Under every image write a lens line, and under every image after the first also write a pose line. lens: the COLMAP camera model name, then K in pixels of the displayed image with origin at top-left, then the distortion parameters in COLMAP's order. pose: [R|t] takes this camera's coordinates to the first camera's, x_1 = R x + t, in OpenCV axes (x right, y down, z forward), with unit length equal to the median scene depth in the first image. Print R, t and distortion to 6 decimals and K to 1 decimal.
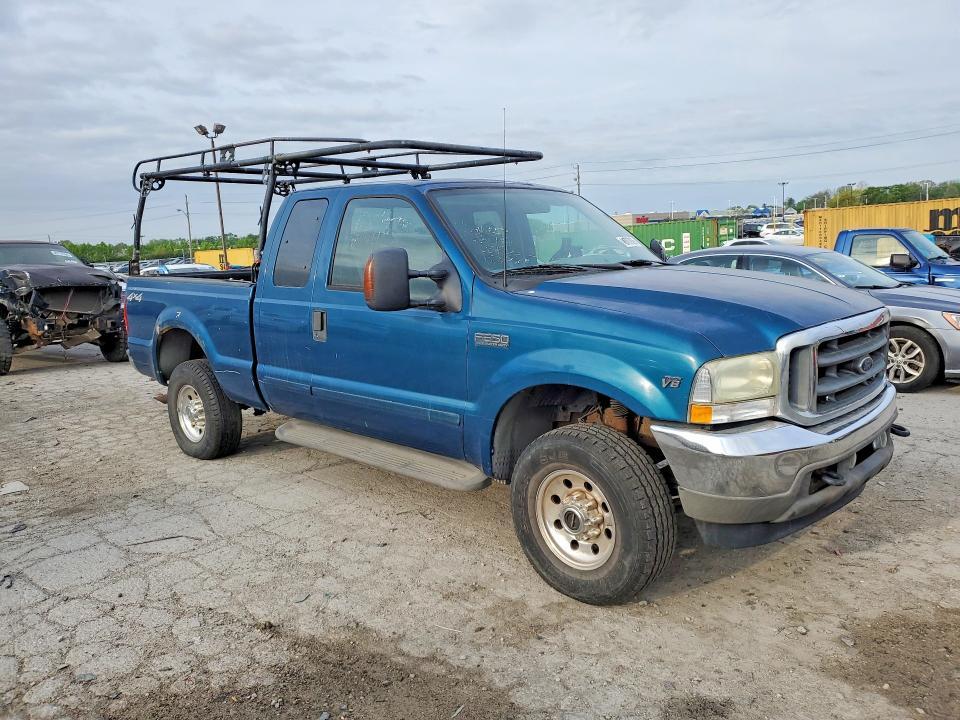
lens RADIAL K [[722.8, 0, 480.0], [0, 722.8, 360.0], [0, 0, 1]] dist [0.008753, 0.006091]
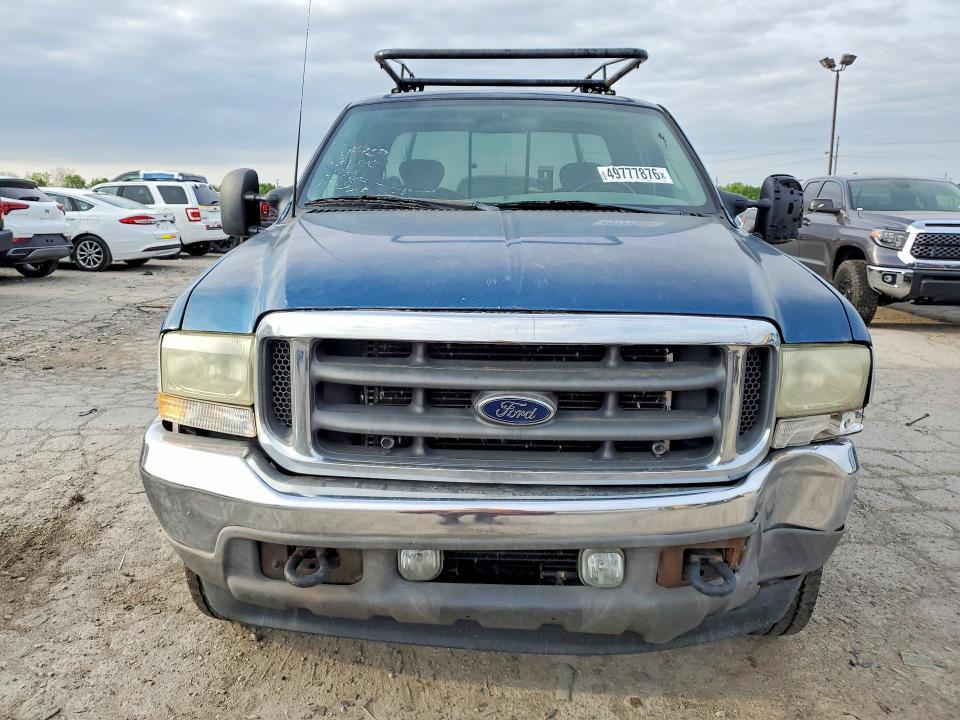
lens RADIAL K [[722.8, 0, 480.0], [0, 722.8, 360.0], [0, 0, 1]] dist [0.008753, 0.006091]
pose [[0.675102, 0.197043, -0.710922, 0.905052], [-0.143767, 0.980334, 0.135192, -0.096049], [0.723580, 0.010939, 0.690154, 0.657117]]
